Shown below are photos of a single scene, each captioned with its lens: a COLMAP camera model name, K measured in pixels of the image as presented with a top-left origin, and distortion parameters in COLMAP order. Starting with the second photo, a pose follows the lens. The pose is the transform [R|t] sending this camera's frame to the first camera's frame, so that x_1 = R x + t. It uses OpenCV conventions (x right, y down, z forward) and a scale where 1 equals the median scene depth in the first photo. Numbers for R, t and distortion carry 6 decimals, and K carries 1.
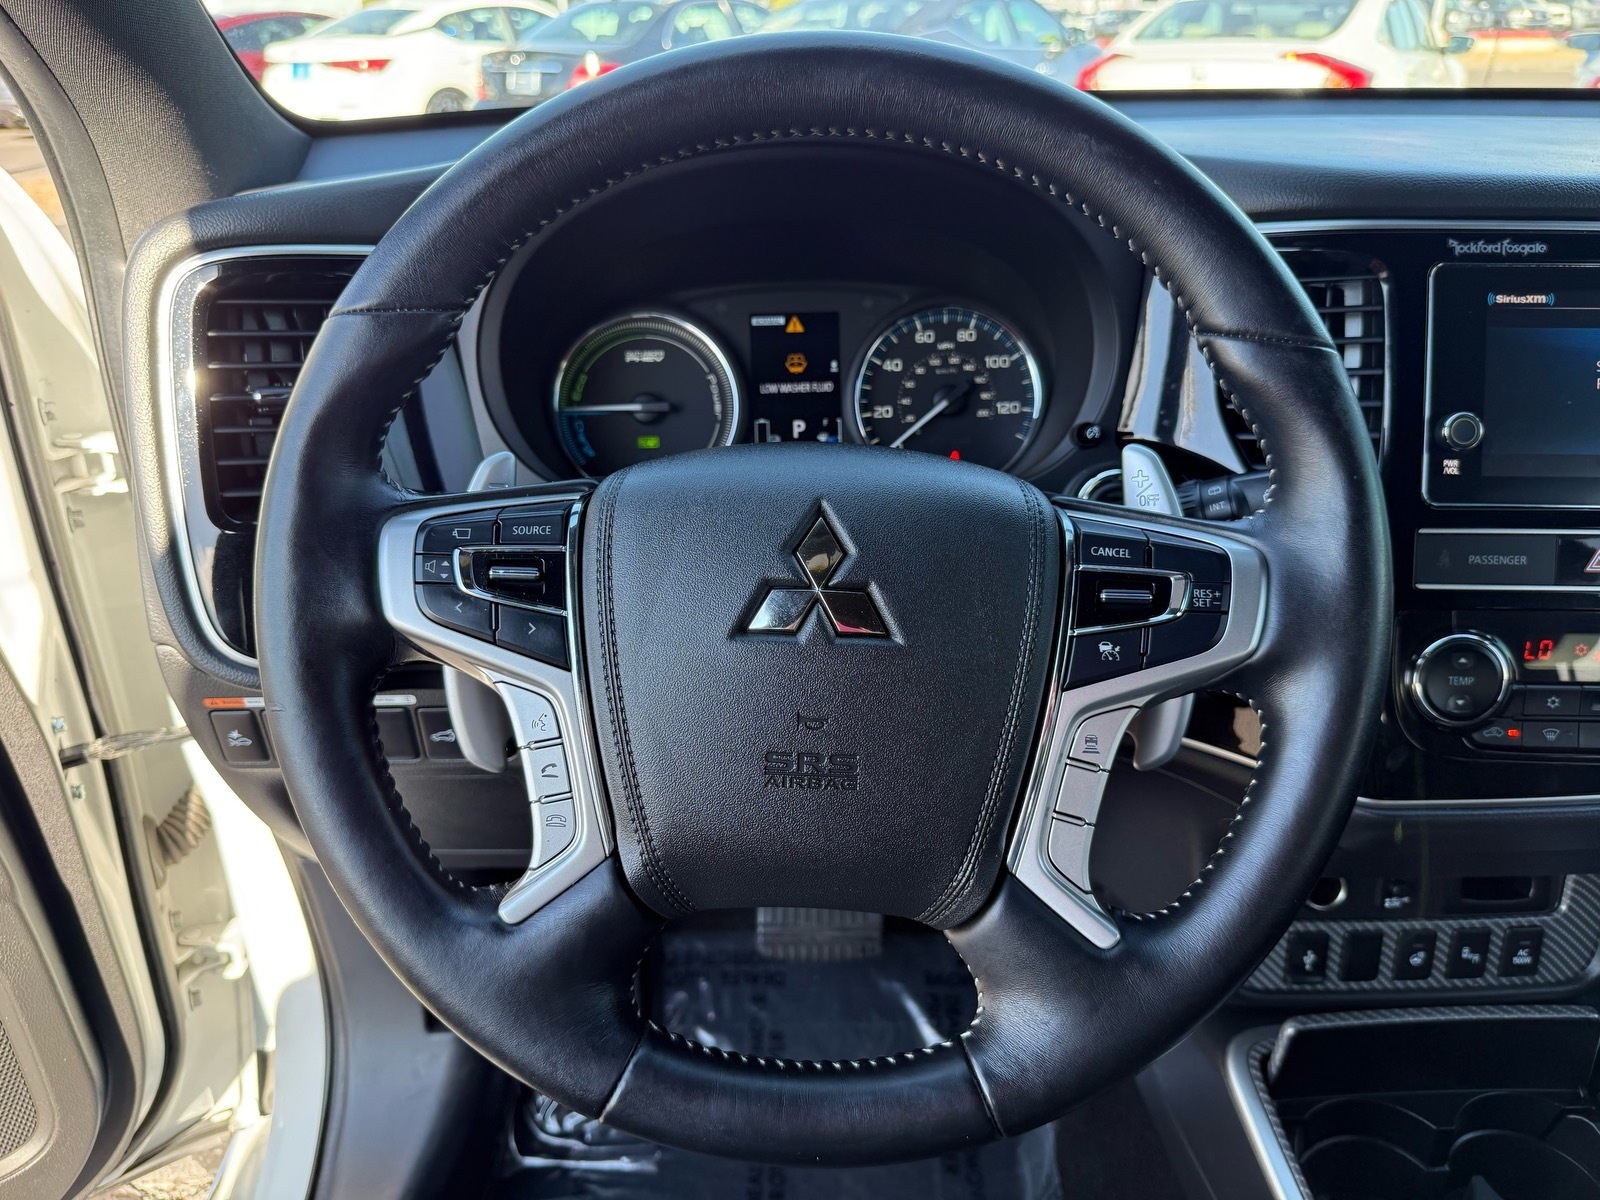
lens RADIAL K [[1158.3, 0, 800.0], [0, 1158.3, 600.0], [0, 0, 1]] dist [-0.000751, -0.012545]
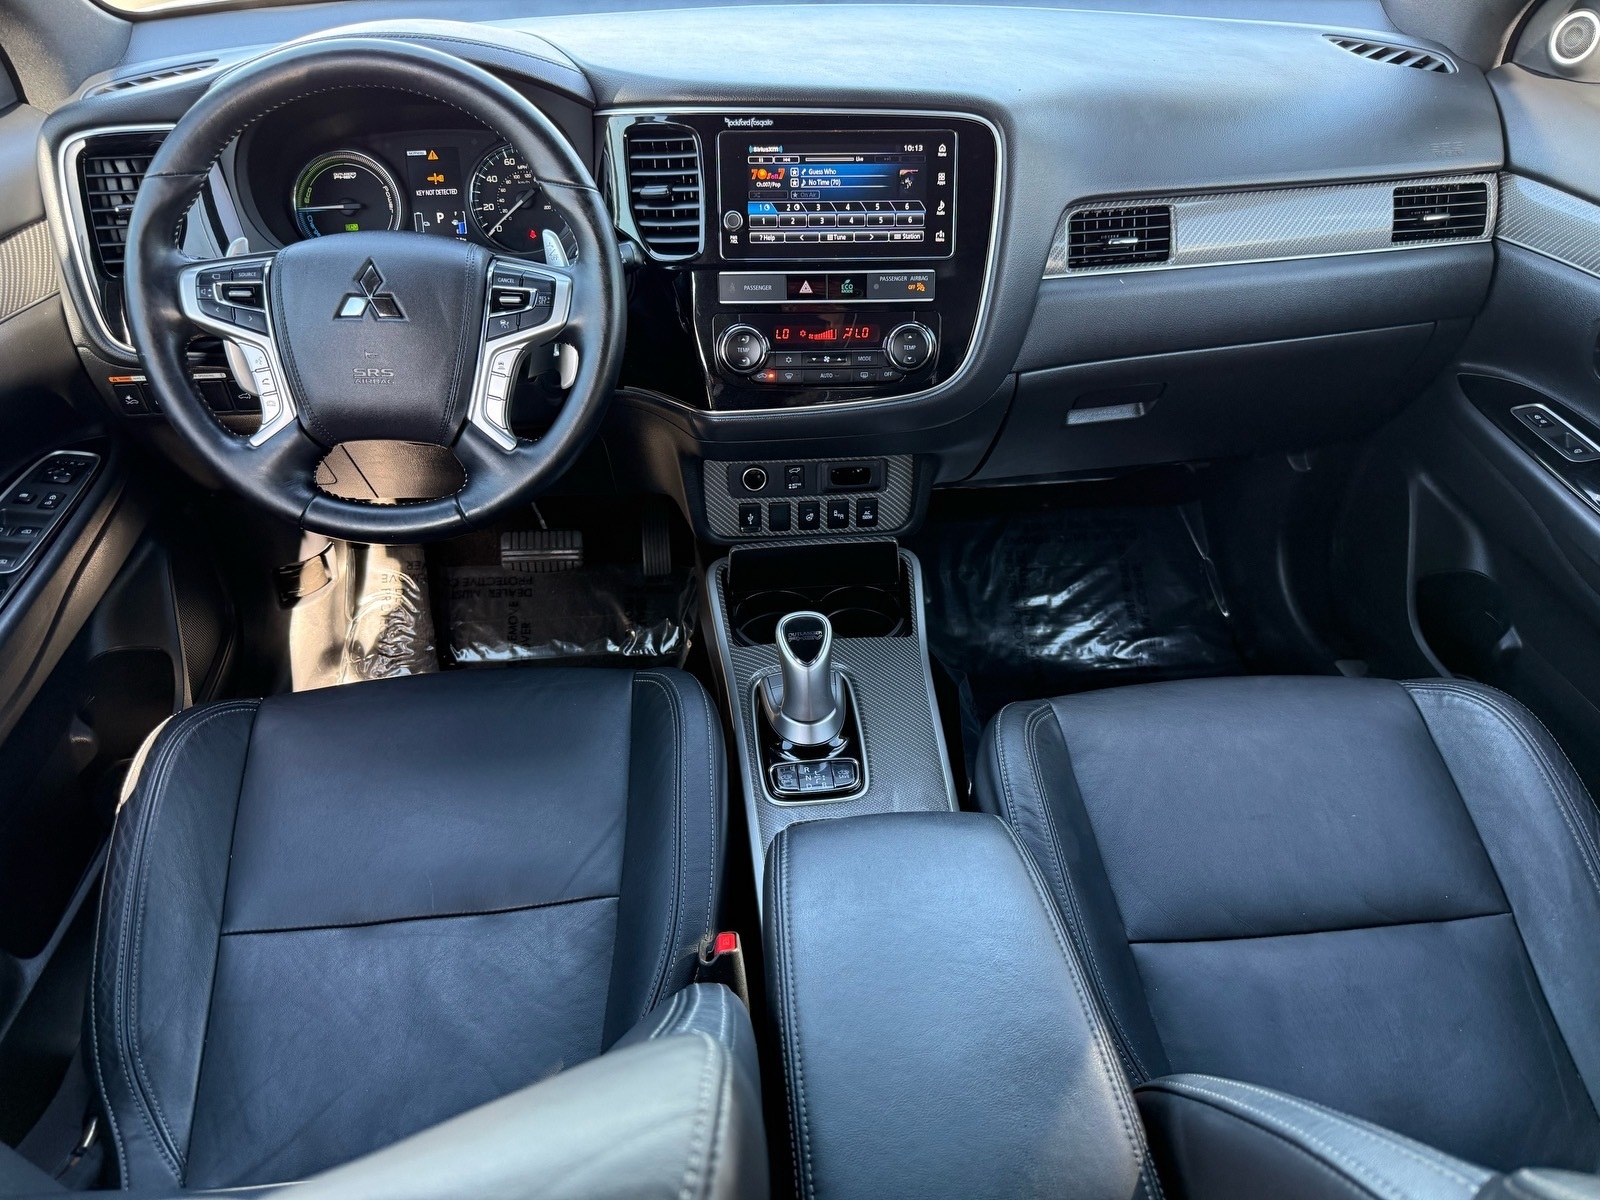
lens RADIAL K [[1117.0, 0, 799.3], [0, 1117.0, 632.6], [0, 0, 1]] dist [-0.034402, -0.000915]
pose [[0.996845, -0.031909, 0.072679, 0.478673], [0.014584, 0.973680, 0.227454, 0.105835], [-0.078024, -0.225676, 0.971073, -0.961508]]
